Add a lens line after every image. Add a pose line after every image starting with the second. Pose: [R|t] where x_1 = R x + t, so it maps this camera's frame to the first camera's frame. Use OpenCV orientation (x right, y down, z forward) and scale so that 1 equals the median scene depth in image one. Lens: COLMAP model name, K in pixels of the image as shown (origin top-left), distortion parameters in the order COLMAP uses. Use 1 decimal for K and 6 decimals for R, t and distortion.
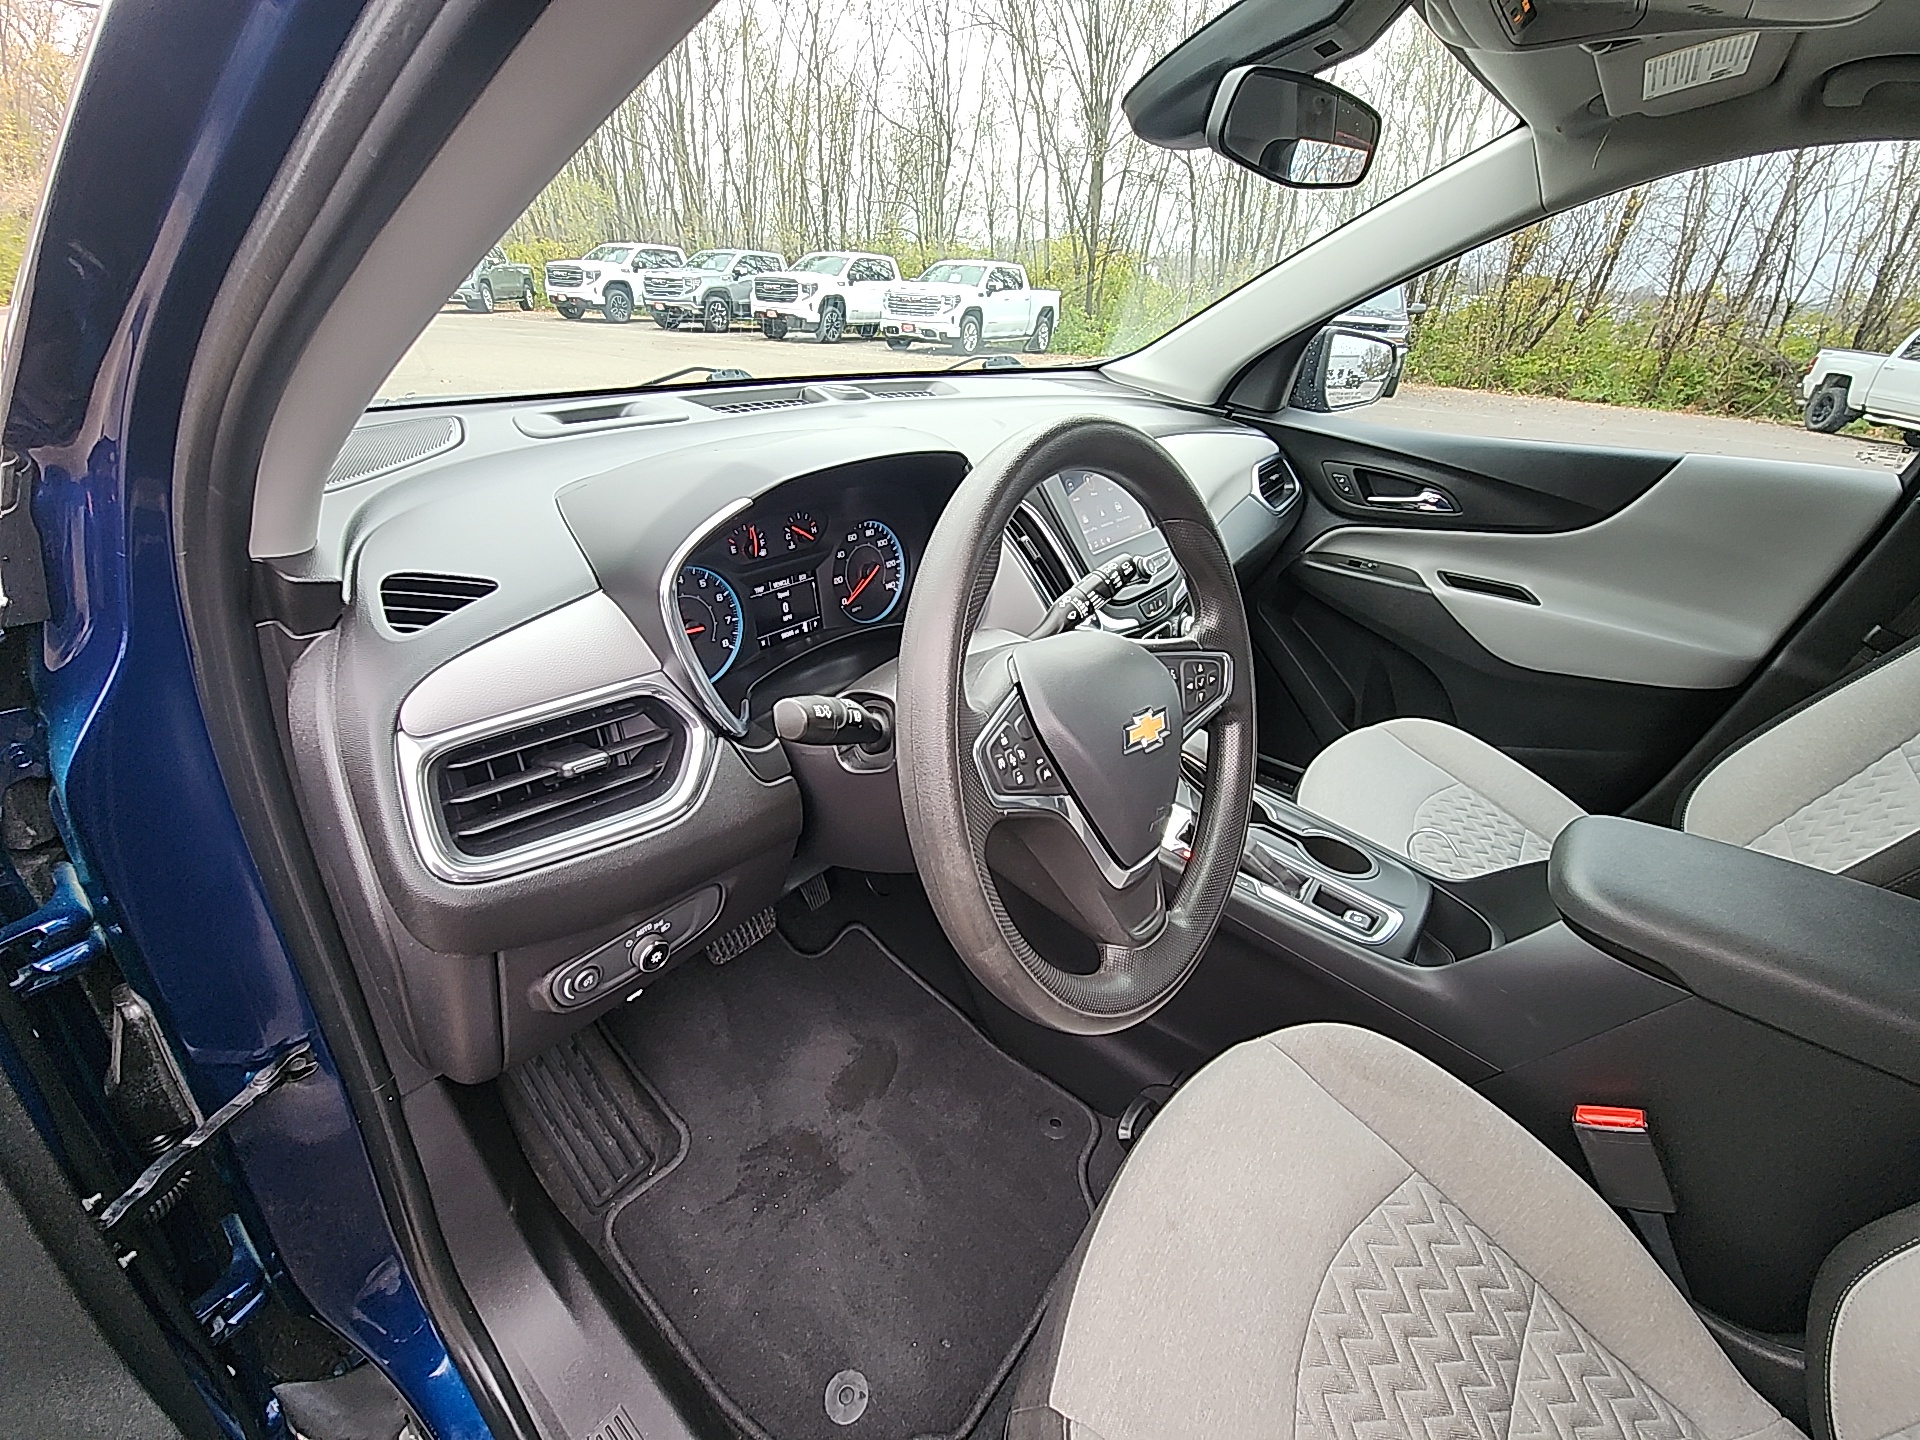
lens RADIAL K [[778.4, 0, 953.5], [0, 778.4, 707.1], [0, 0, 1]] dist [0.005208, -0.004647]
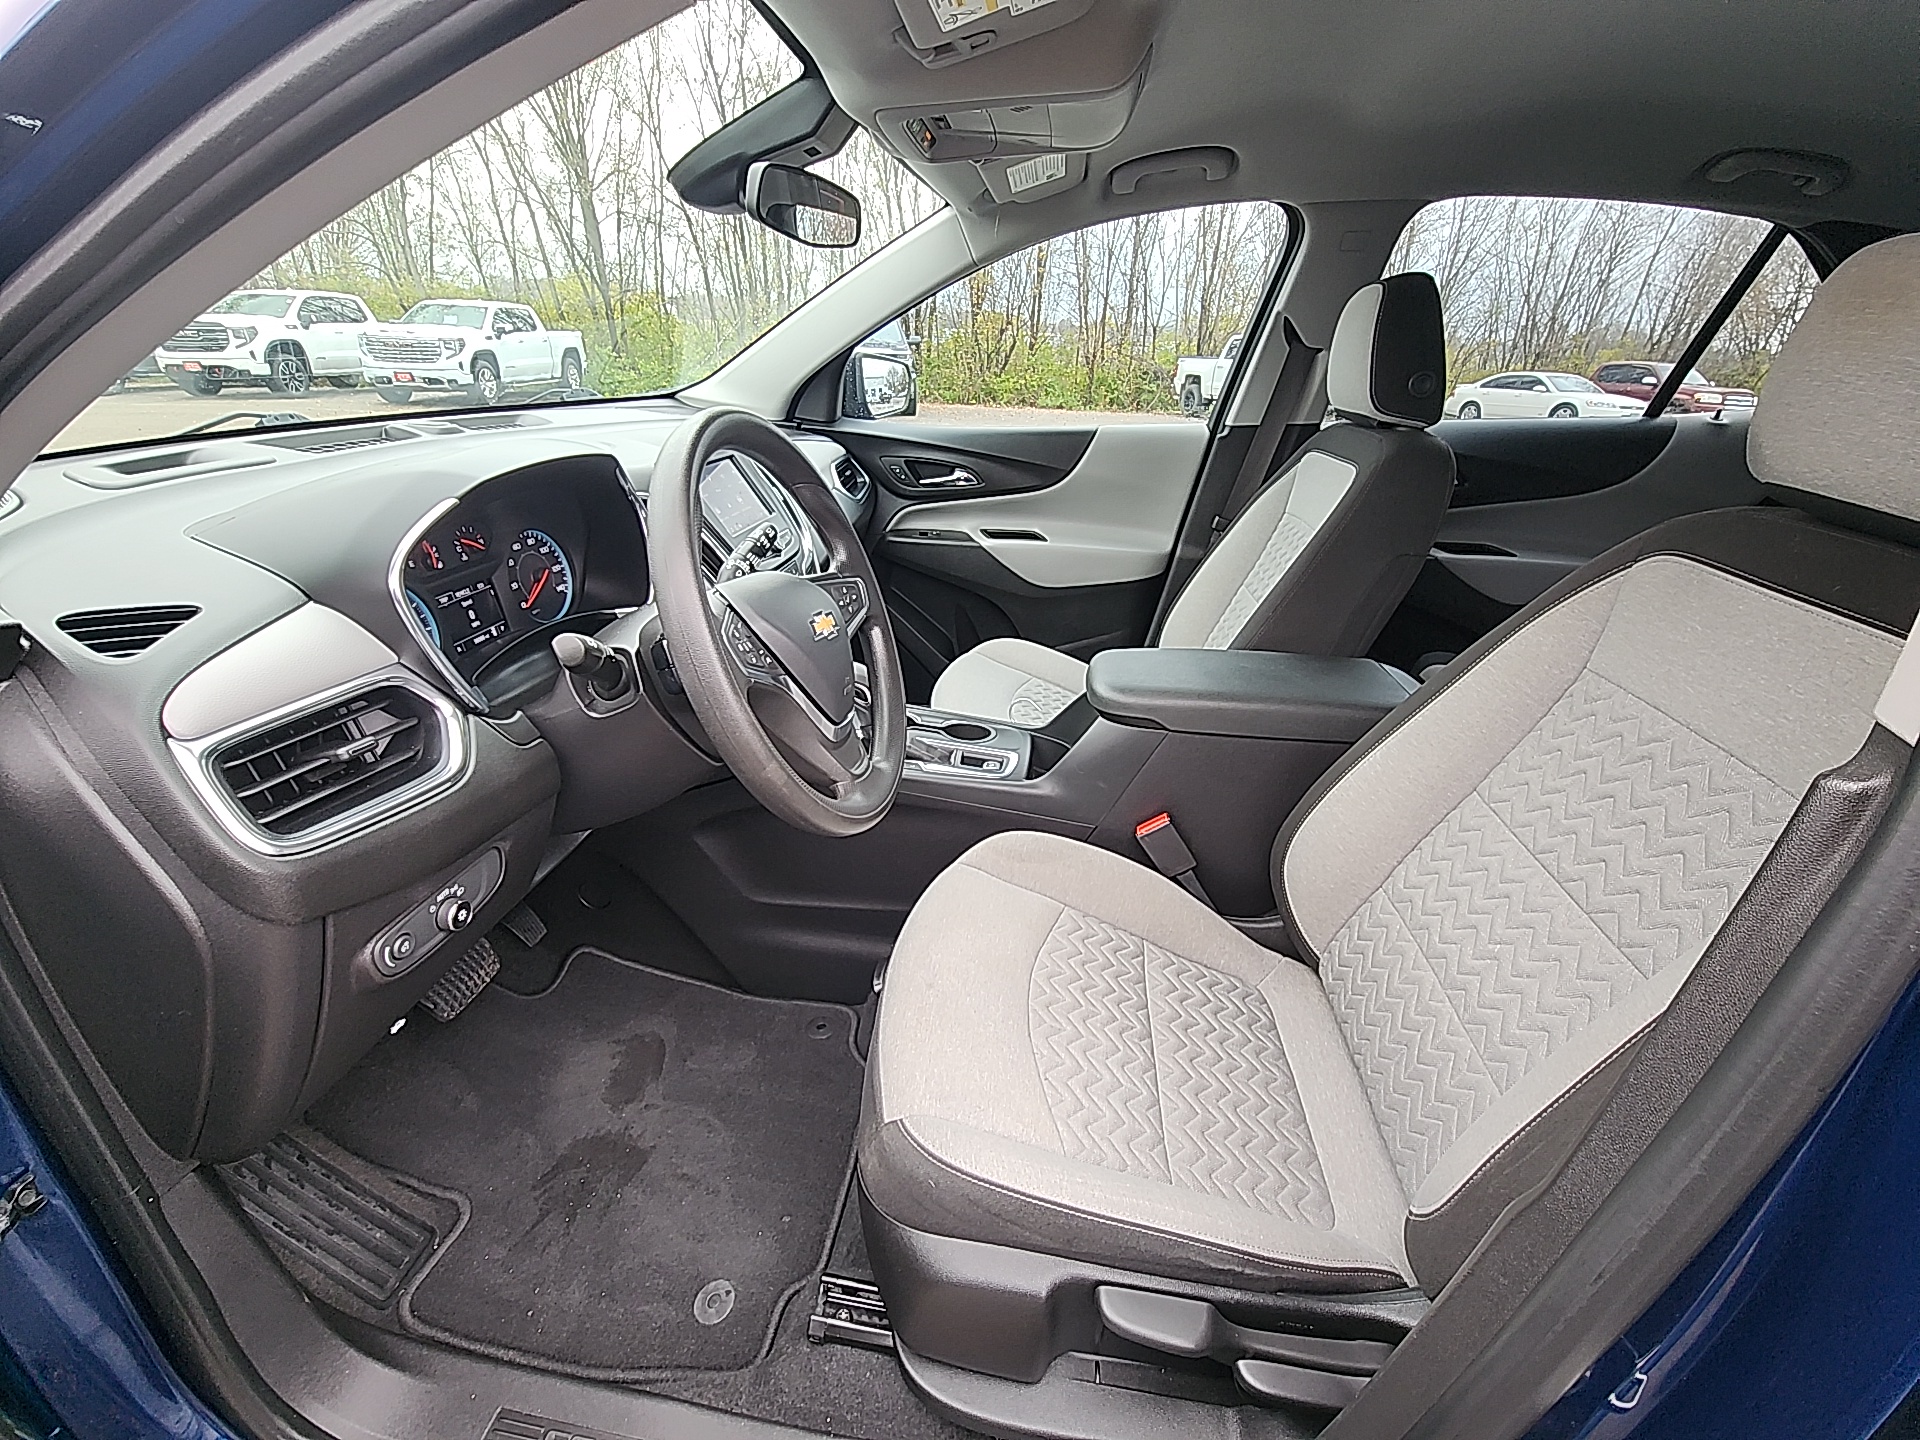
lens RADIAL K [[773.5, 0, 958.4], [0, 773.5, 709.3], [0, 0, 1]] dist [0.002076, 0.000176]
pose [[0.858234, -0.240658, 0.453342, -0.122413], [0.255959, 0.966271, 0.028385, 0.112099], [-0.444882, 0.091676, 0.890885, -0.195395]]
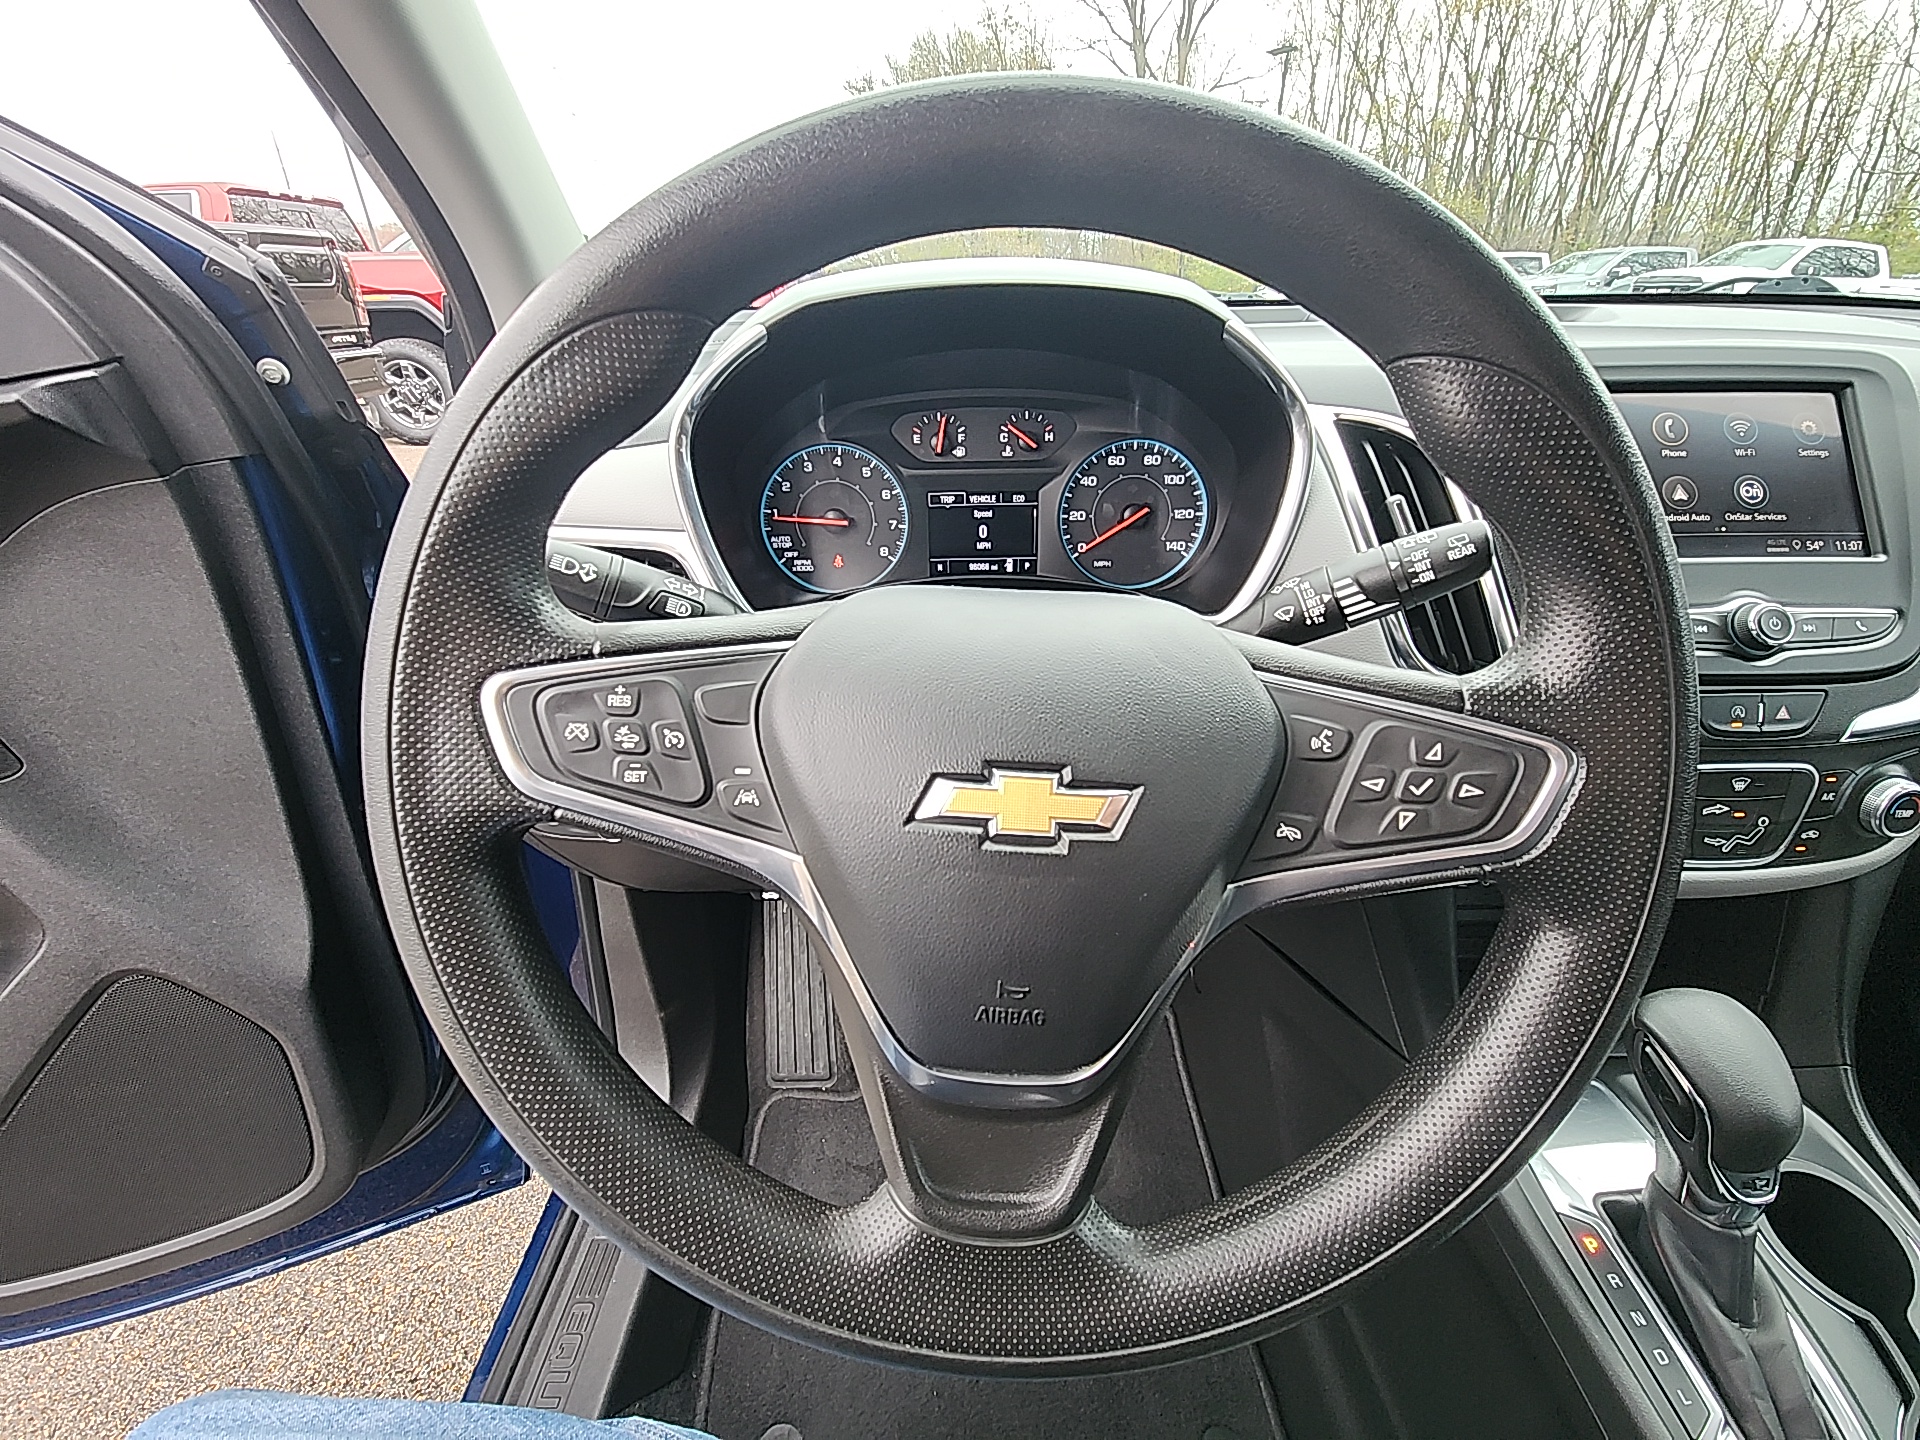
lens RADIAL K [[773.7, 0, 954.6], [0, 773.7, 708.8], [0, 0, 1]] dist [0.013039, -0.007448]
pose [[0.623767, 0.311847, -0.716705, 0.297160], [-0.331241, 0.936014, 0.118983, -0.035536], [0.707951, 0.163185, 0.687151, 0.377876]]
